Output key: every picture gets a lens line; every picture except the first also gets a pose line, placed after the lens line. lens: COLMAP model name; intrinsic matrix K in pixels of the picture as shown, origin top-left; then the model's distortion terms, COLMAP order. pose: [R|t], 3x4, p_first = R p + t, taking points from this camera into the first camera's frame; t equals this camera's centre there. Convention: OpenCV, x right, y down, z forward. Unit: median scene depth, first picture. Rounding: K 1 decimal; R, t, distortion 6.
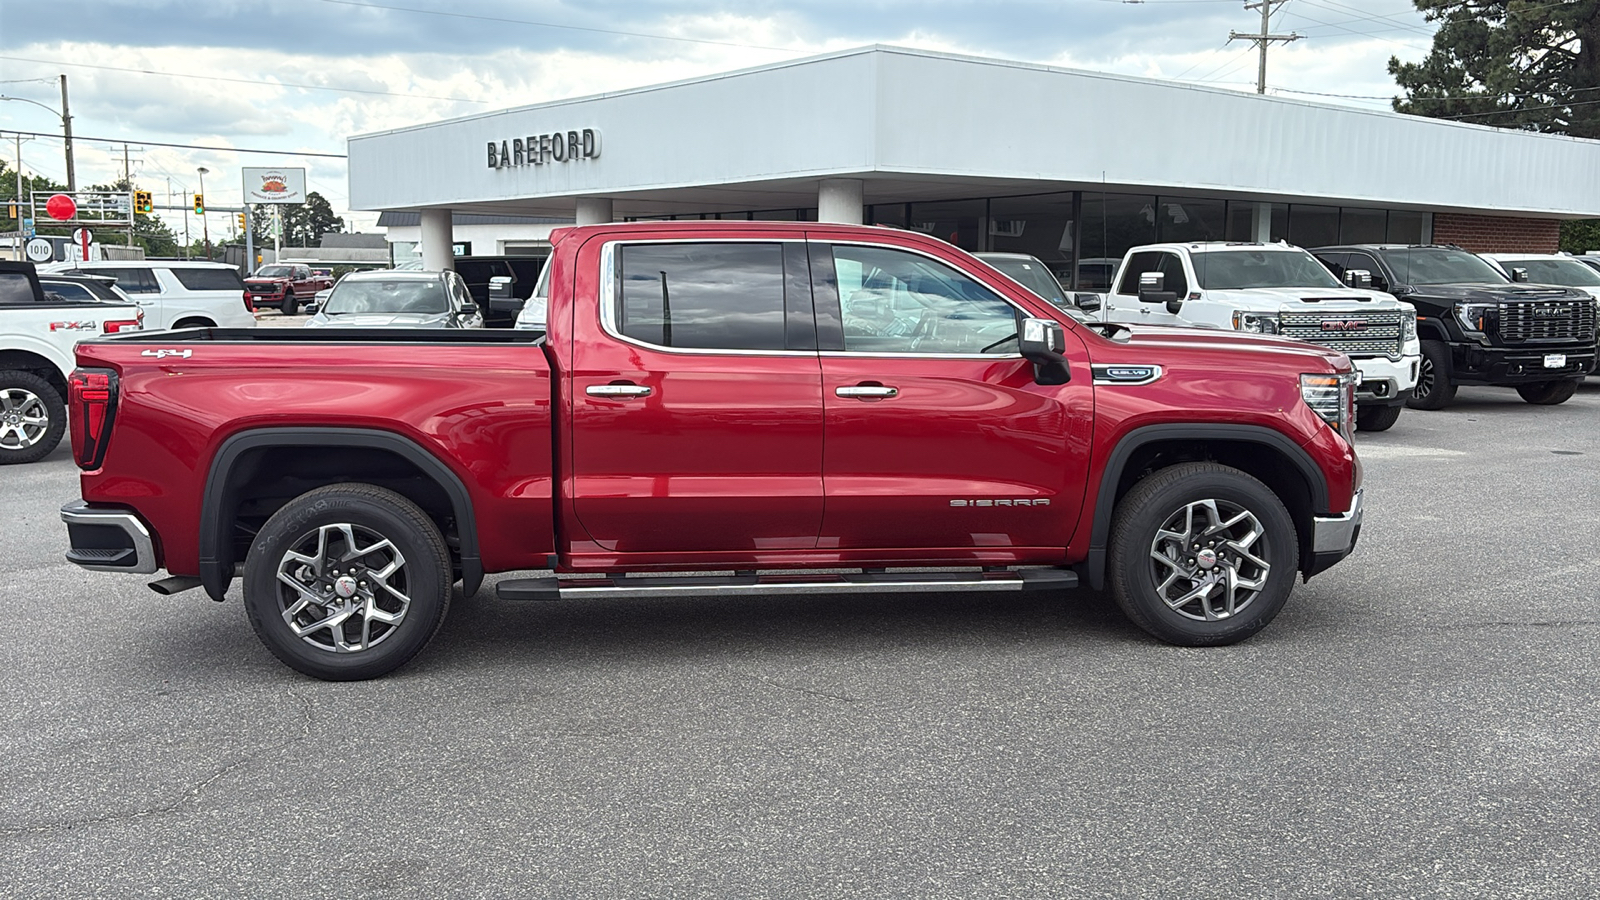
lens RADIAL K [[1460.2, 0, 800.0], [0, 1460.2, 450.0], [0, 0, 1]] dist [0.025137, 0.003039]
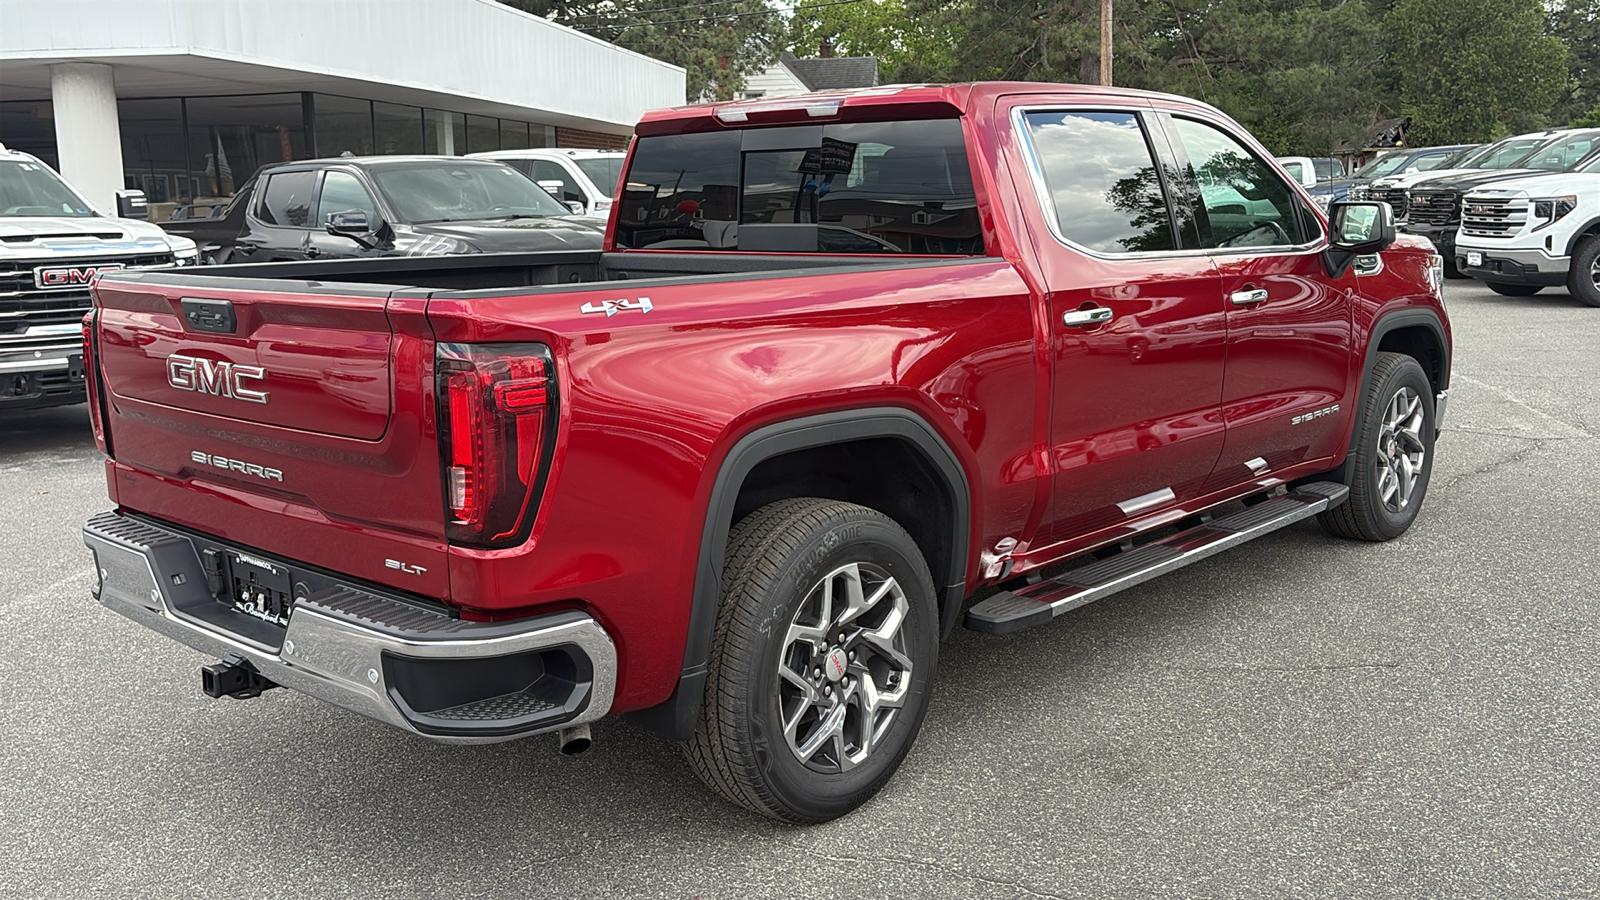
lens RADIAL K [[1476.7, 0, 703.4], [0, 1476.7, 450.9], [0, 0, 1]] dist [0.077416, -0.114762]
pose [[0.762803, -0.127117, 0.634014, -0.711349], [0.095723, 0.991883, 0.083700, -0.052451], [-0.639507, -0.003157, 0.768779, 0.534930]]
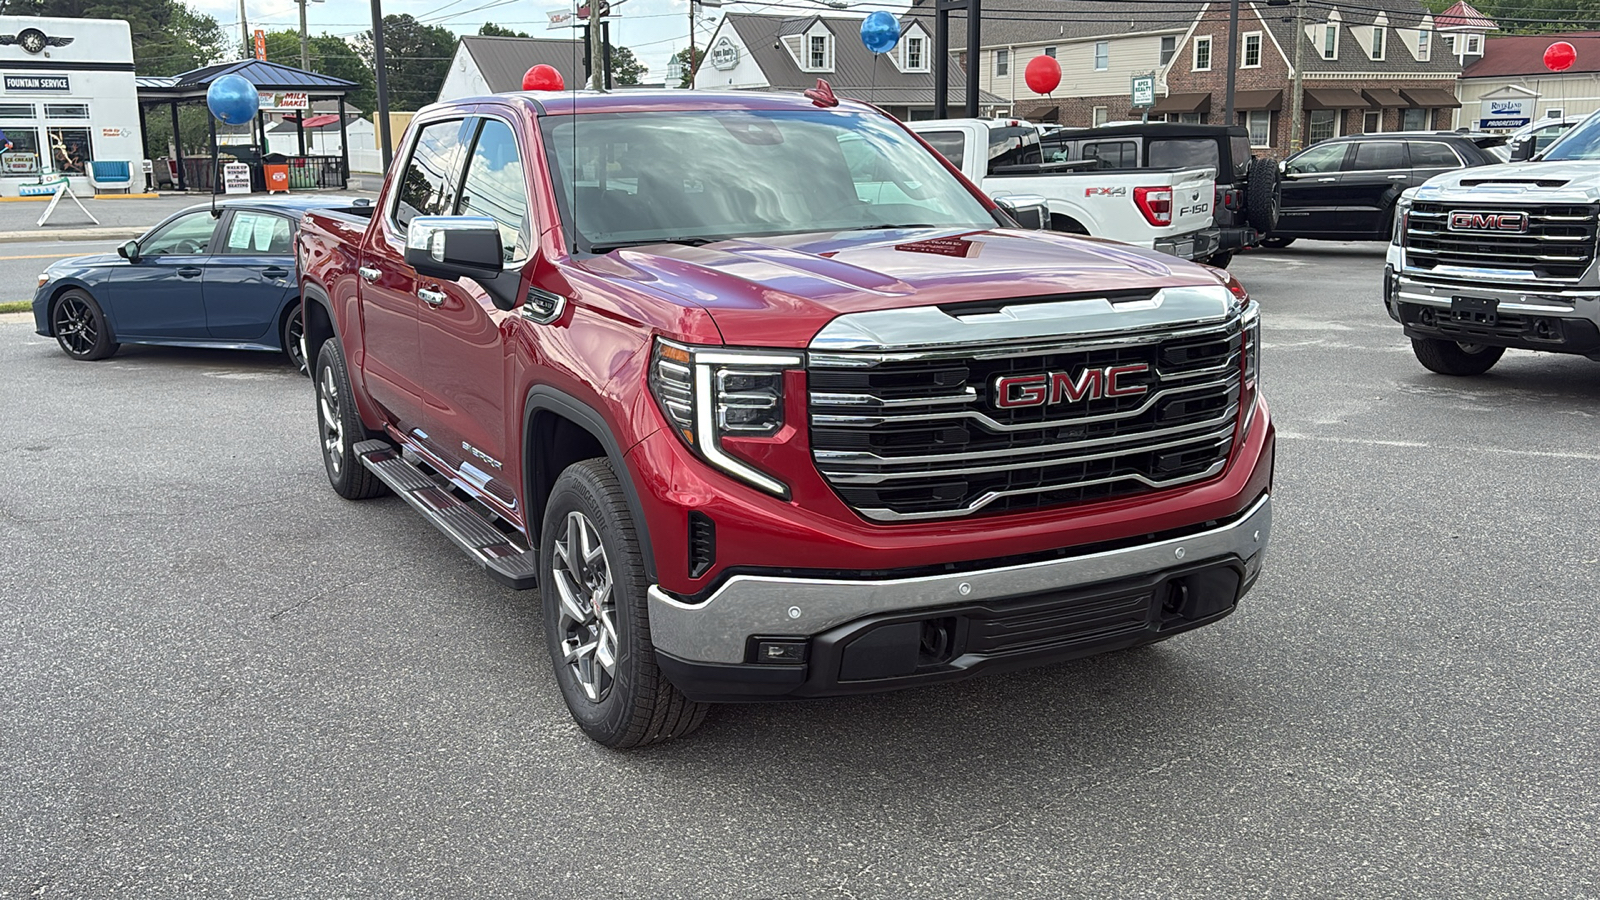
lens RADIAL K [[1456.3, 0, 760.7], [0, 1456.3, 435.1], [0, 0, 1]] dist [0.025741, 0.003674]
pose [[0.357998, 0.171043, -0.917922, 0.890904], [-0.088460, 0.984870, 0.149017, -0.102449], [0.929522, 0.027852, 0.367712, 0.839707]]
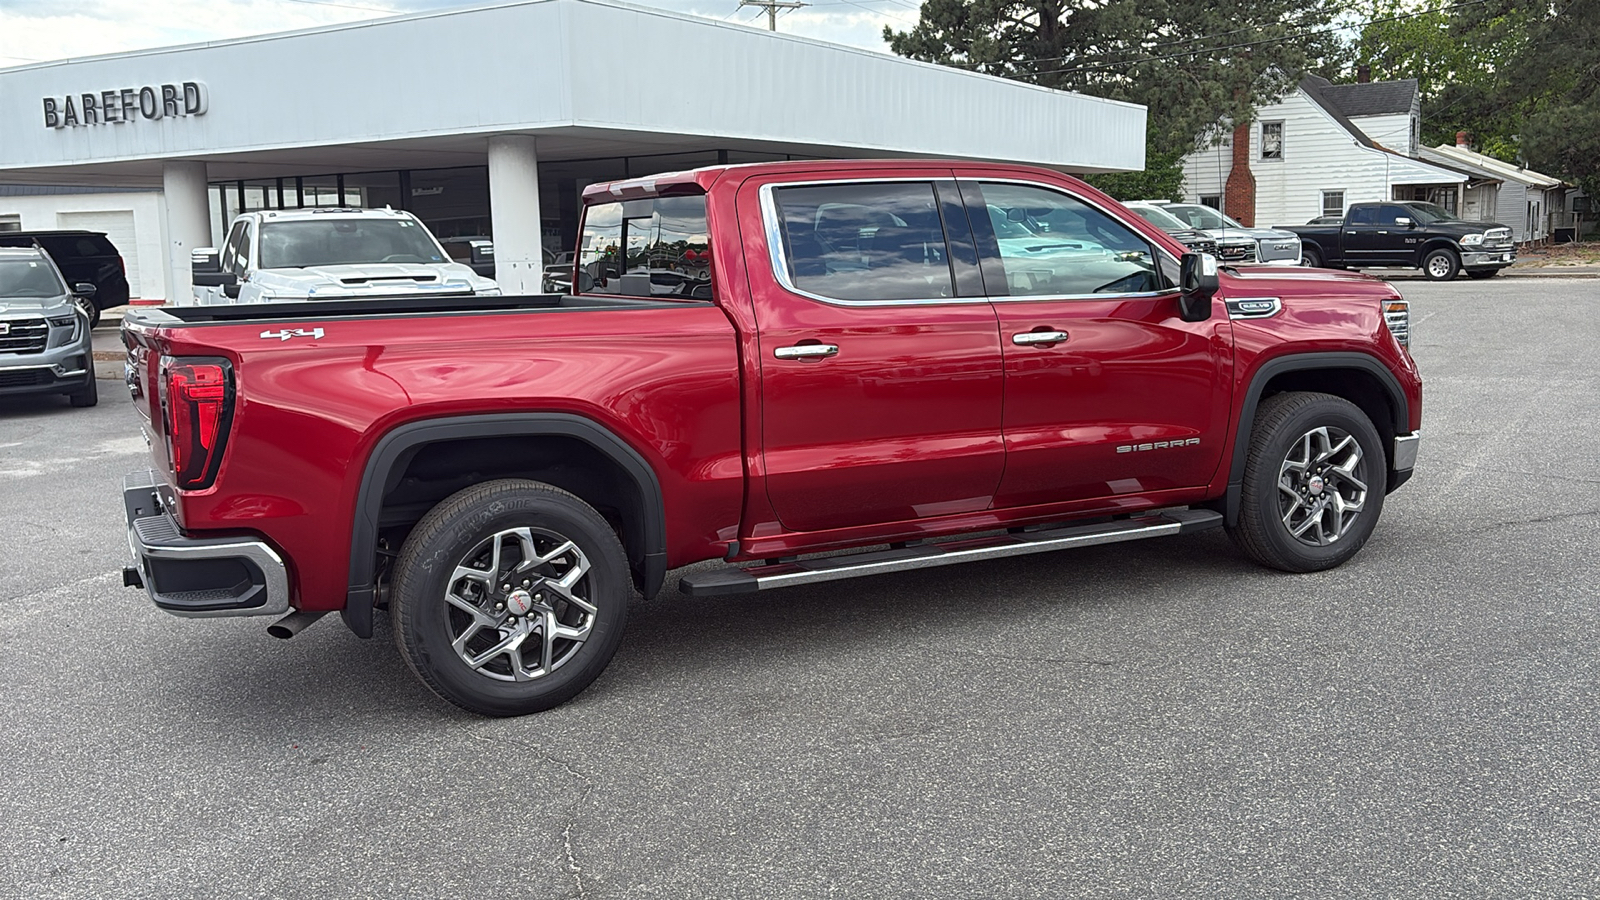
lens RADIAL K [[1456.8, 0, 730.5], [0, 1456.8, 451.4], [0, 0, 1]] dist [0.072832, -0.131002]
pose [[0.943147, -0.076199, 0.323524, -0.442562], [0.069320, 0.997057, 0.032753, -0.011416], [-0.325067, -0.008465, 0.945653, 0.165834]]
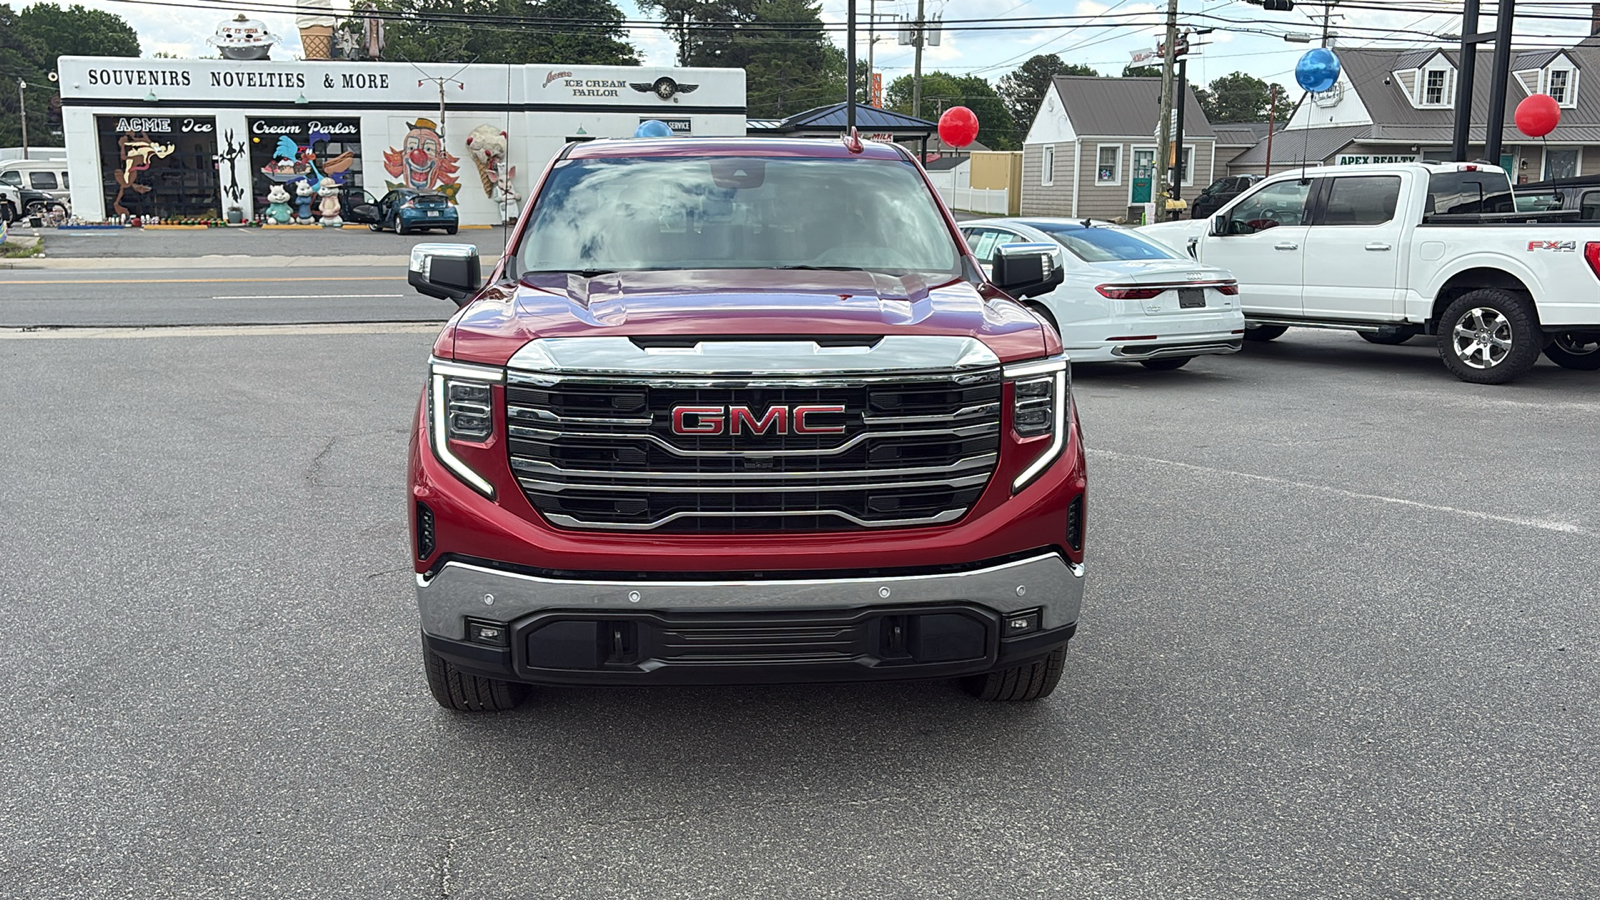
lens RADIAL K [[1460.2, 0, 800.0], [0, 1460.2, 450.0], [0, 0, 1]] dist [0.025137, 0.003039]
pose [[-0.026829, 0.170488, -0.984994, 1.005007], [-0.113846, 0.978417, 0.172450, -0.141201], [0.993136, 0.116765, -0.006840, 1.185572]]
